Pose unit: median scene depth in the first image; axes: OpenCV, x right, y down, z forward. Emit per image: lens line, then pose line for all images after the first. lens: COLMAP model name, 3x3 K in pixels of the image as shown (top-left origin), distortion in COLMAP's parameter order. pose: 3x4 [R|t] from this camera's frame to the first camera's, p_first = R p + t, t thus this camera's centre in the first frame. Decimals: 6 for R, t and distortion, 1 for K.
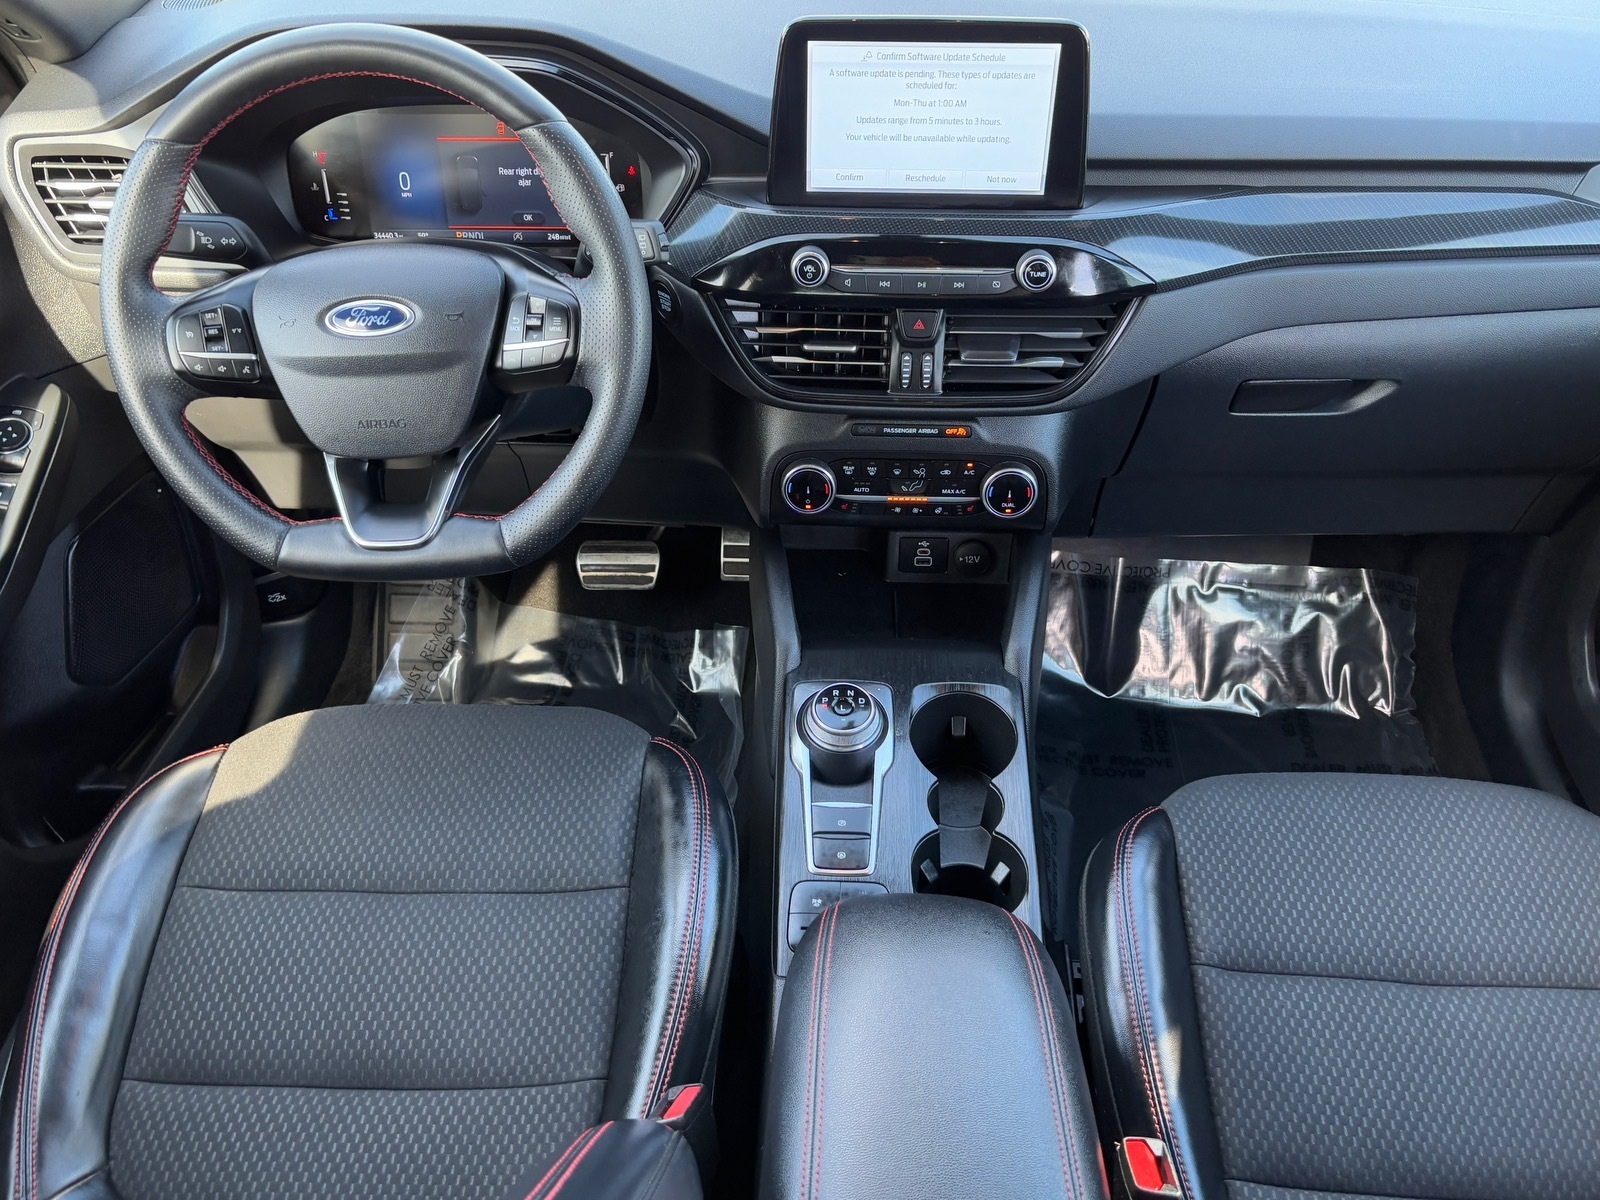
lens RADIAL K [[1308.3, 0, 791.2], [0, 1308.3, 620.3], [0, 0, 1]] dist [0.025206, -0.037715]
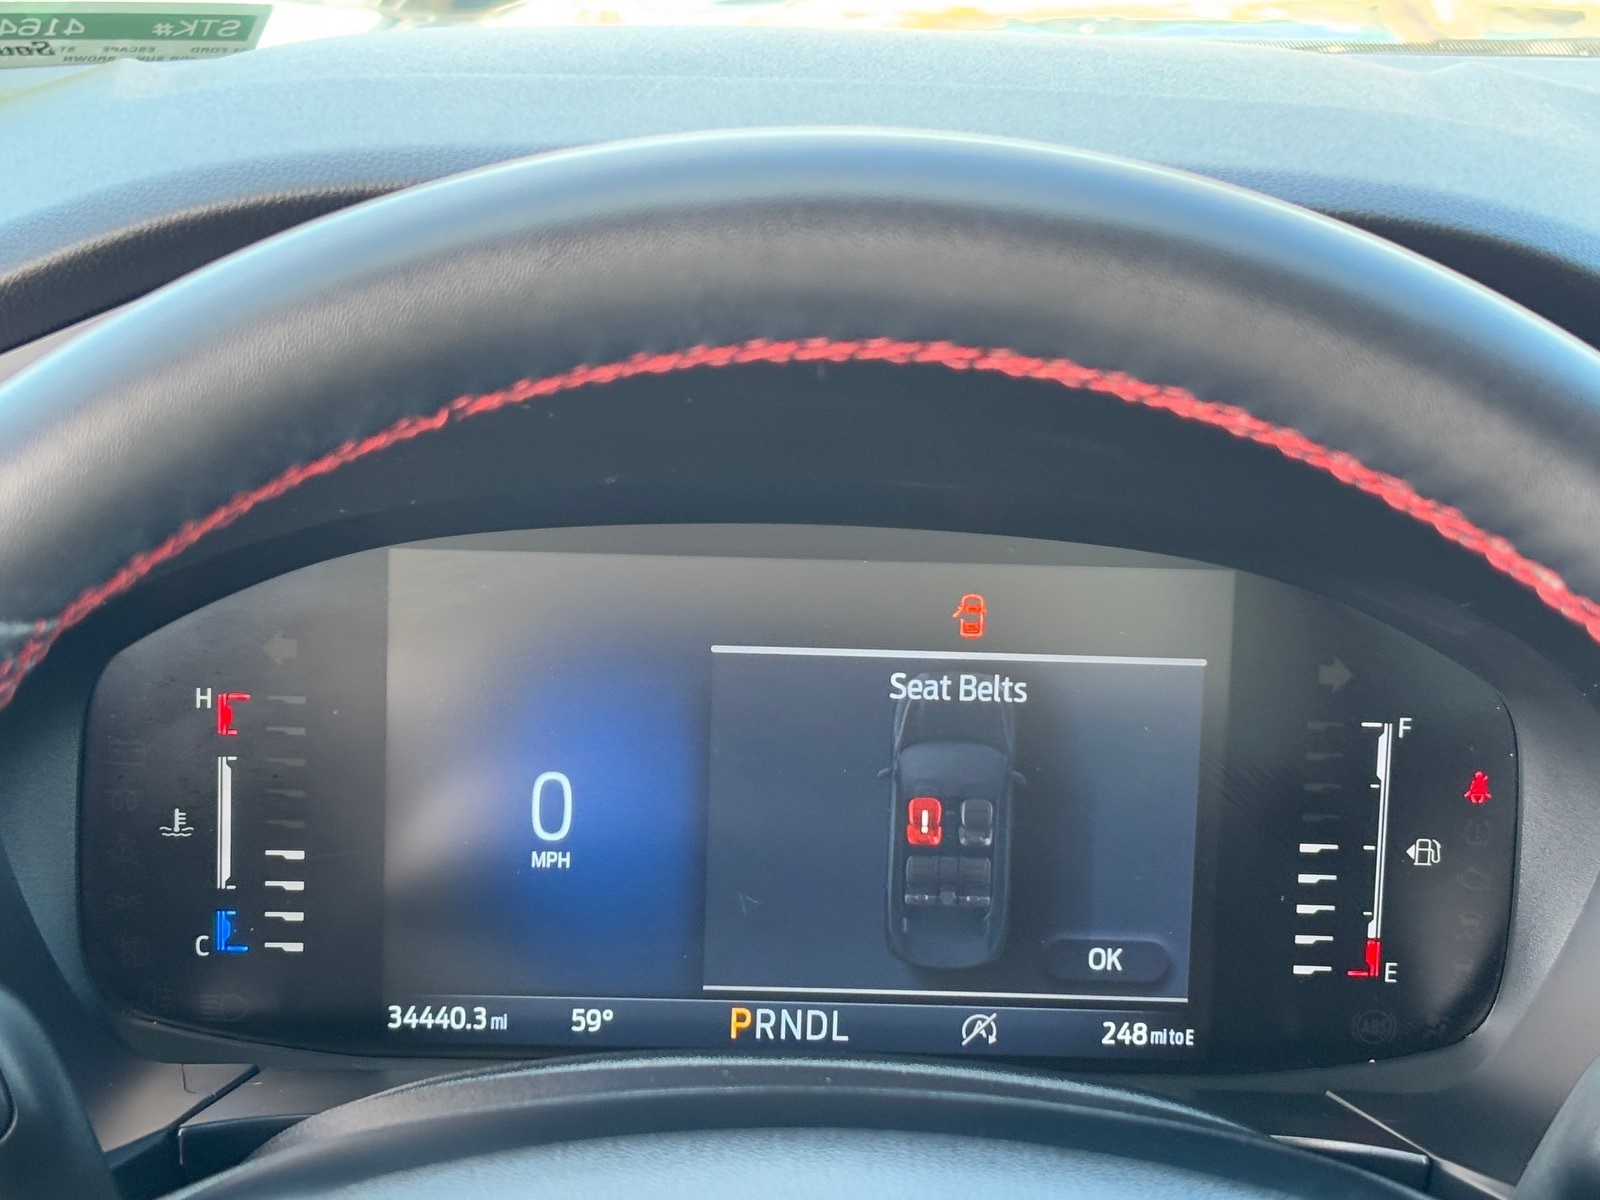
lens RADIAL K [[3121.1, 0, 811.7], [0, 3121.1, 516.2], [0, 0, 1]] dist [0.109496, 0.000000]
pose [[0.997463, 0.024138, 0.066970, -0.316598], [0.003696, 0.921927, -0.387346, -0.173006], [-0.071092, 0.386610, 0.919499, 0.477693]]
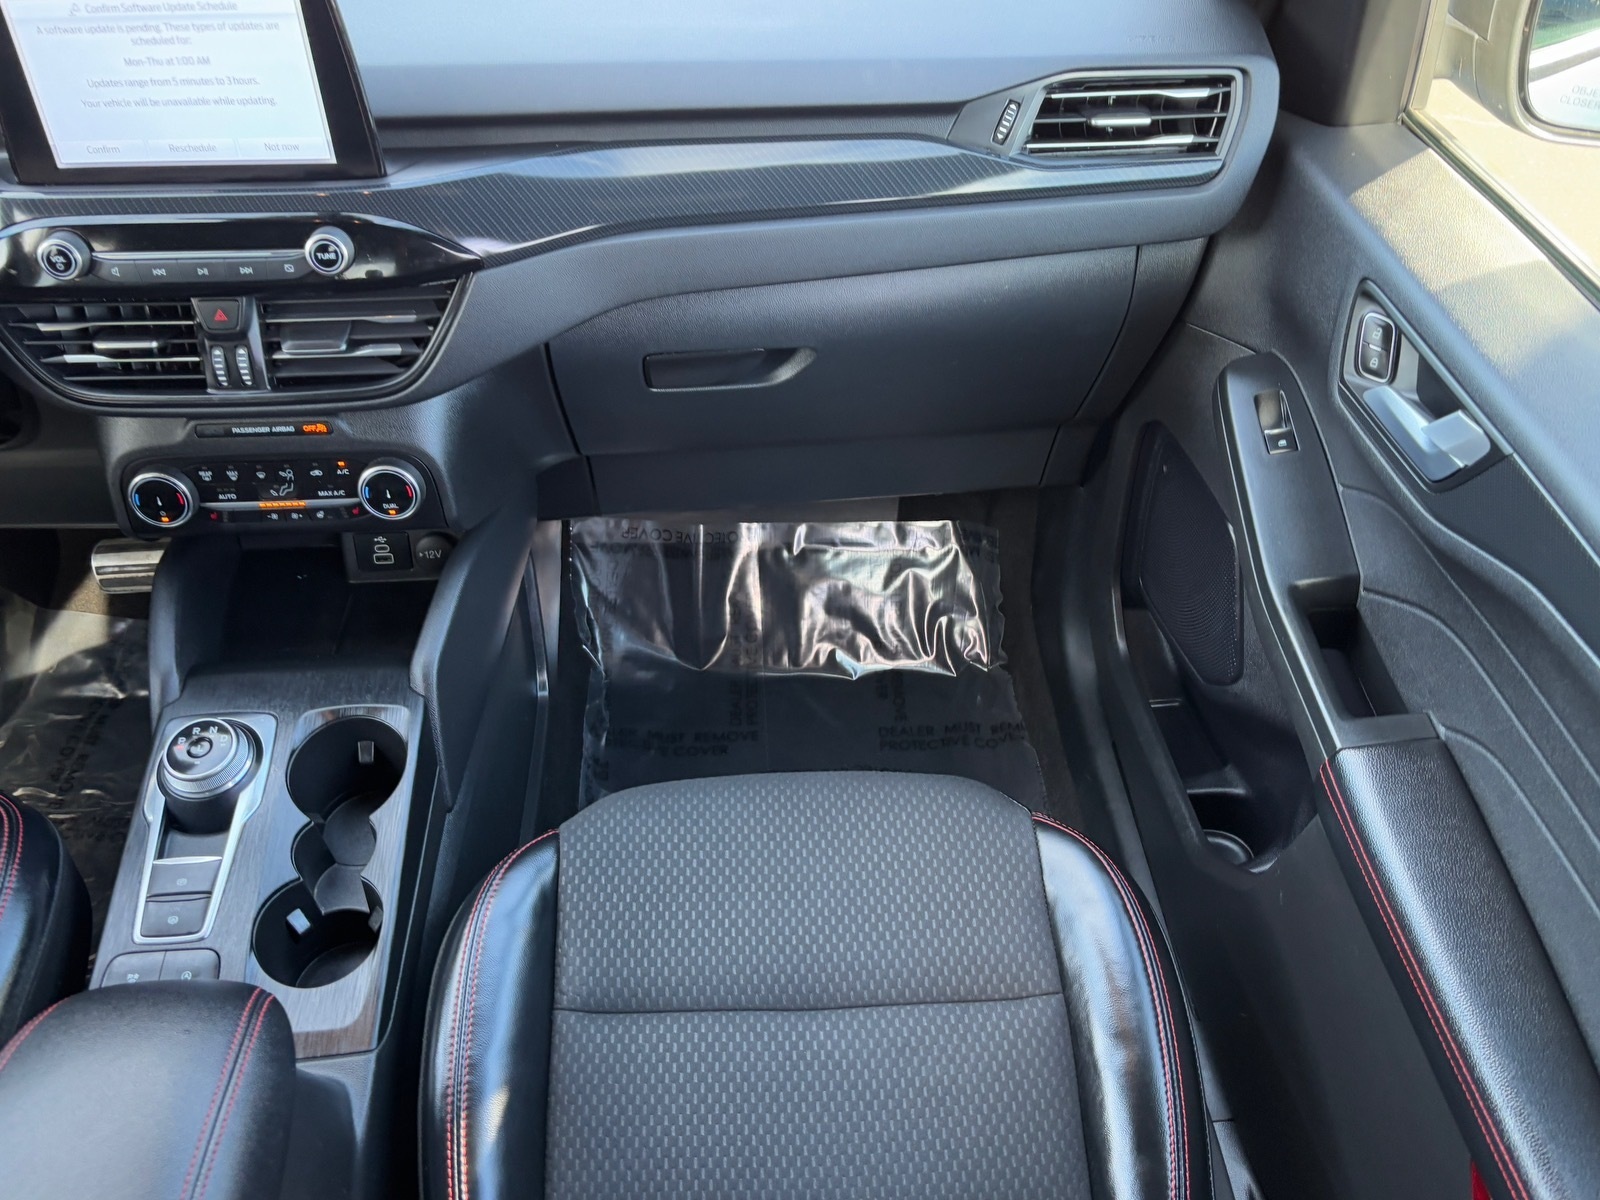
lens RADIAL K [[1308.3, 0, 809.0], [0, 1308.3, 613.2], [0, 0, 1]] dist [0.025206, -0.037715]
pose [[0.994969, -0.063091, 0.077822, 0.405944], [0.058658, 0.996592, 0.057993, -0.054117], [-0.081216, -0.053136, 0.995279, 0.081747]]
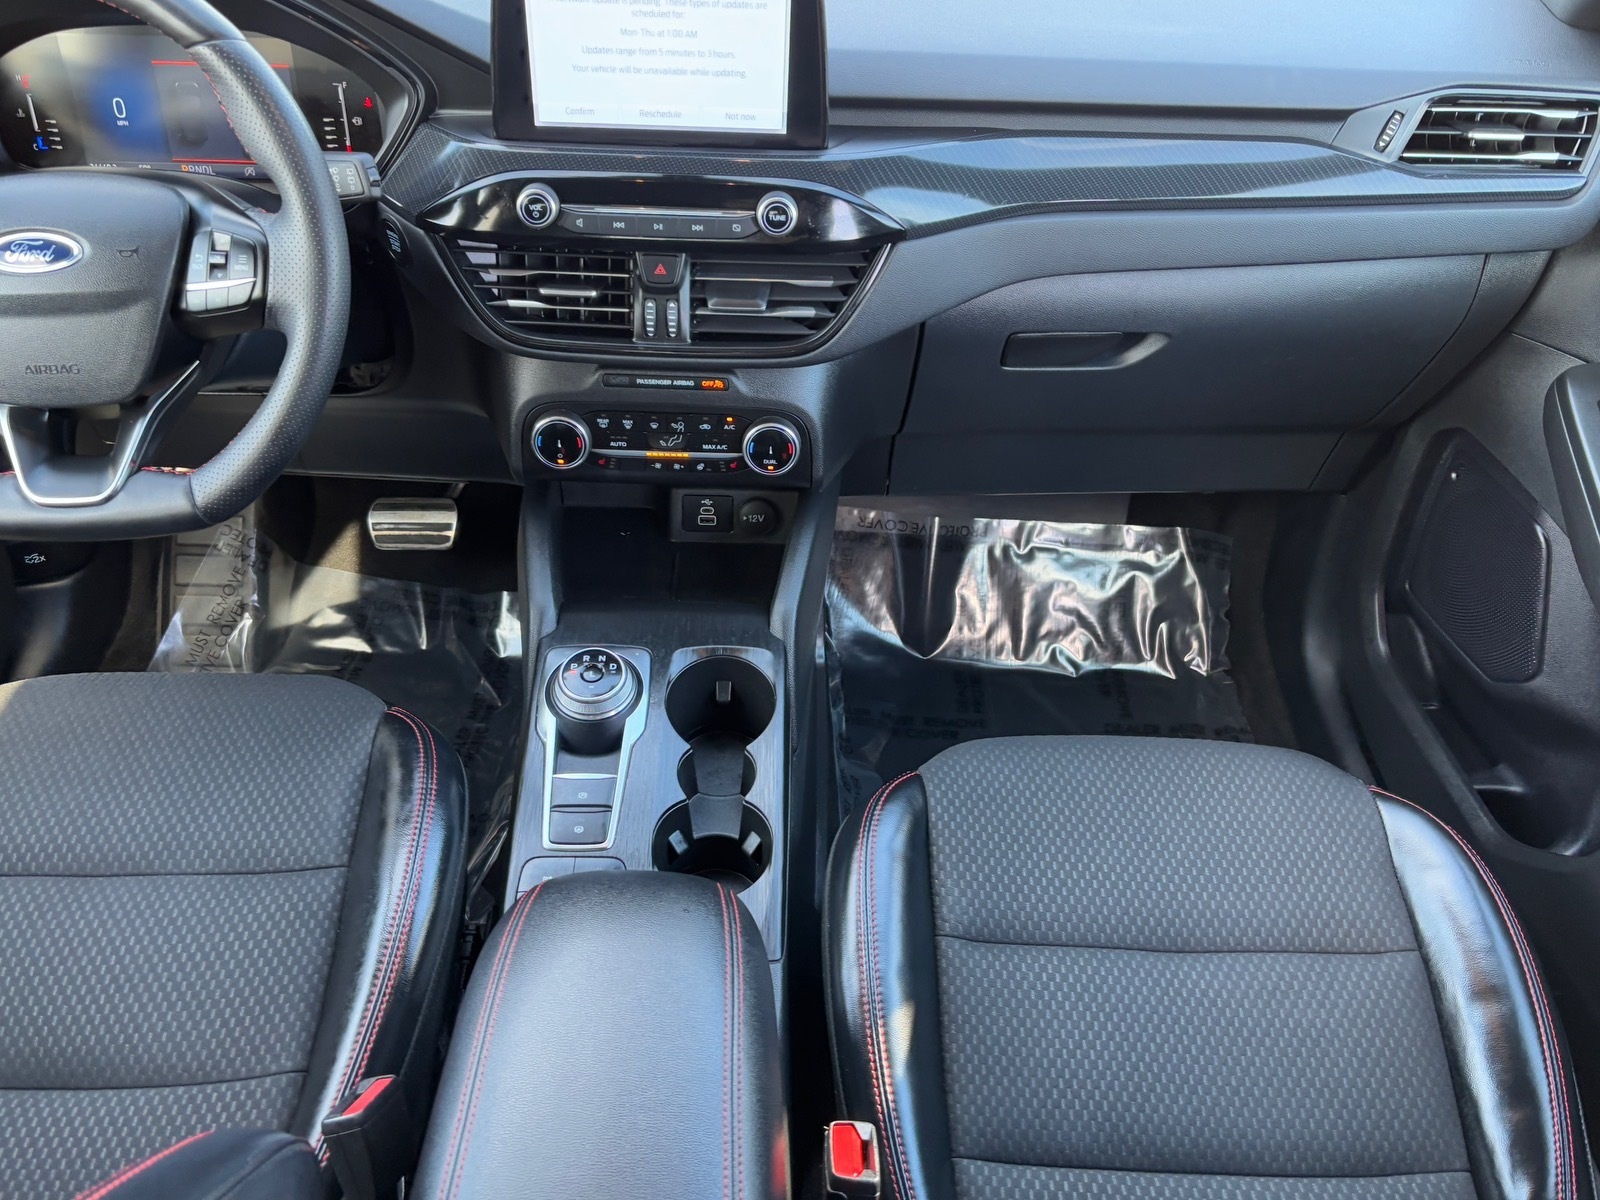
lens RADIAL K [[1308.3, 0, 798.2], [0, 1308.3, 606.0], [0, 0, 1]] dist [0.025206, -0.037715]
pose [[0.997943, -0.003959, 0.063990, 0.134197], [0.002669, 0.999792, 0.020228, -0.001459], [-0.064057, -0.020016, 0.997745, 0.042186]]
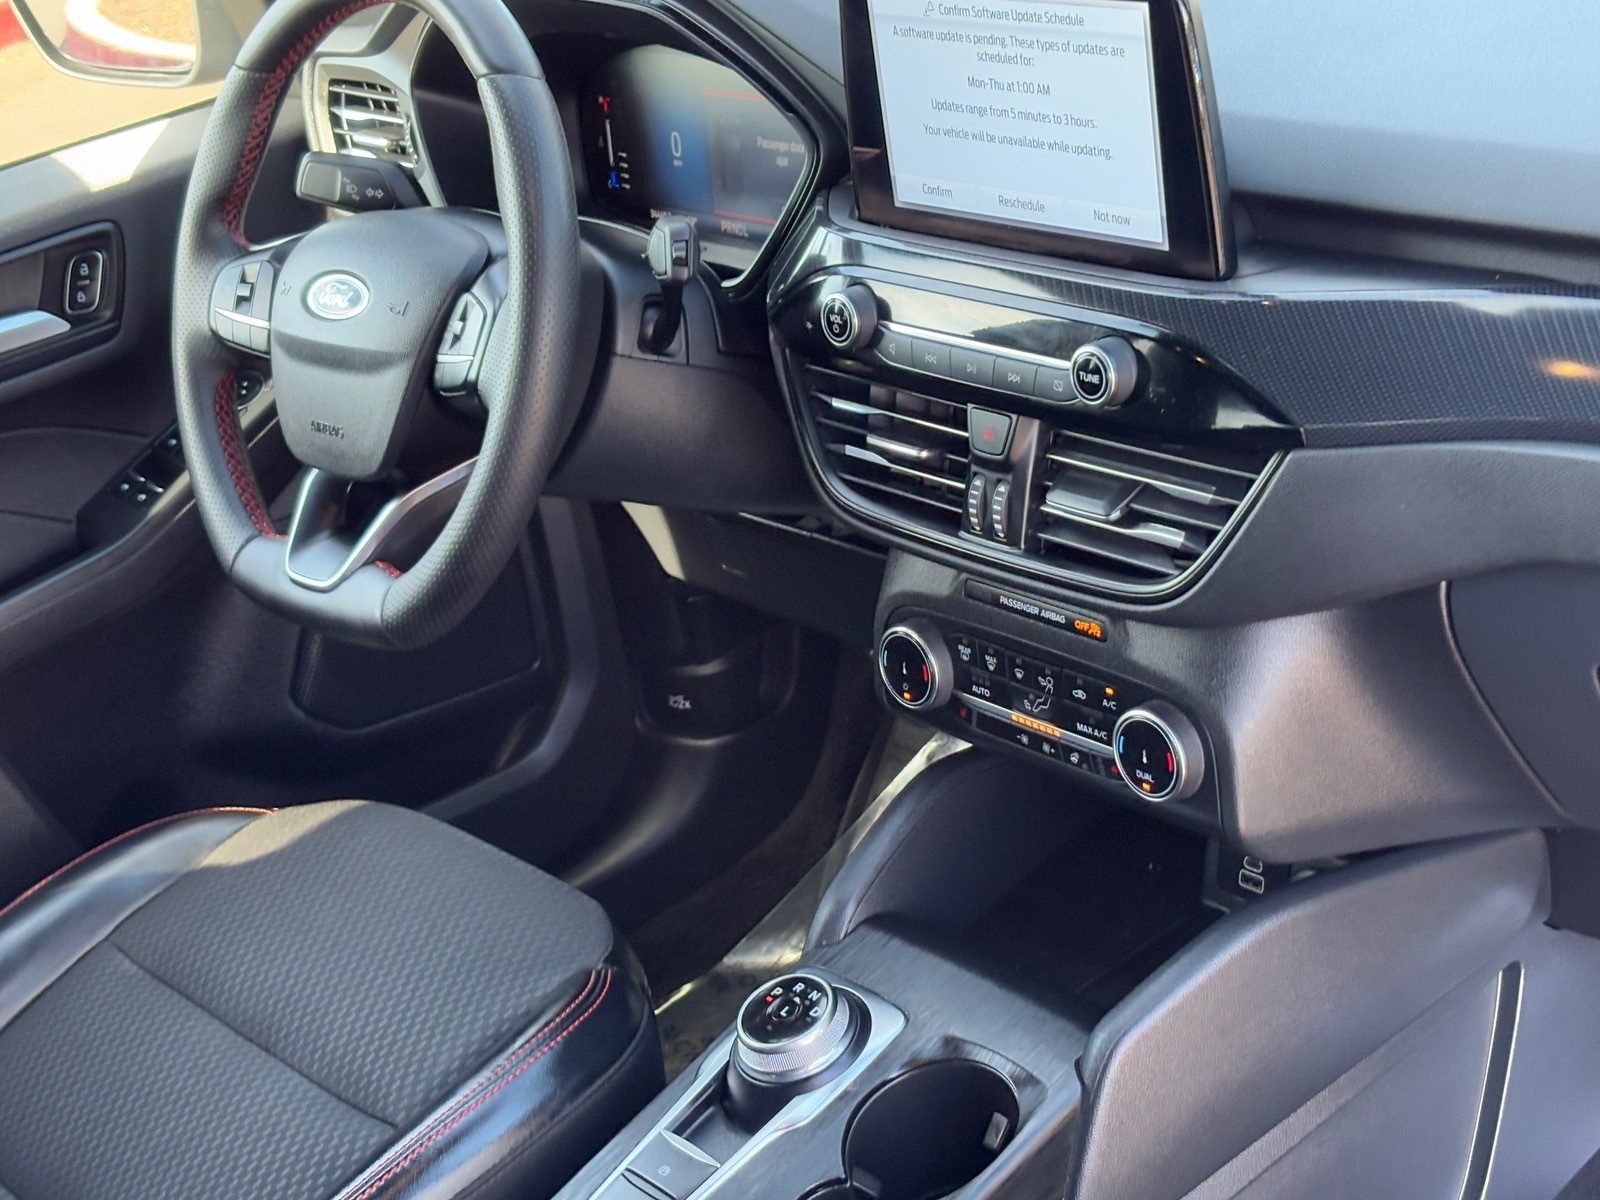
lens RADIAL K [[2451.1, 0, 826.7], [0, 2451.1, 627.2], [0, 0, 1]] dist [0.137079, 0.000000]
pose [[0.678334, 0.216346, -0.702181, 0.862048], [-0.306553, 0.951849, -0.002871, -0.112030], [0.667749, 0.217203, 0.711993, 0.154155]]
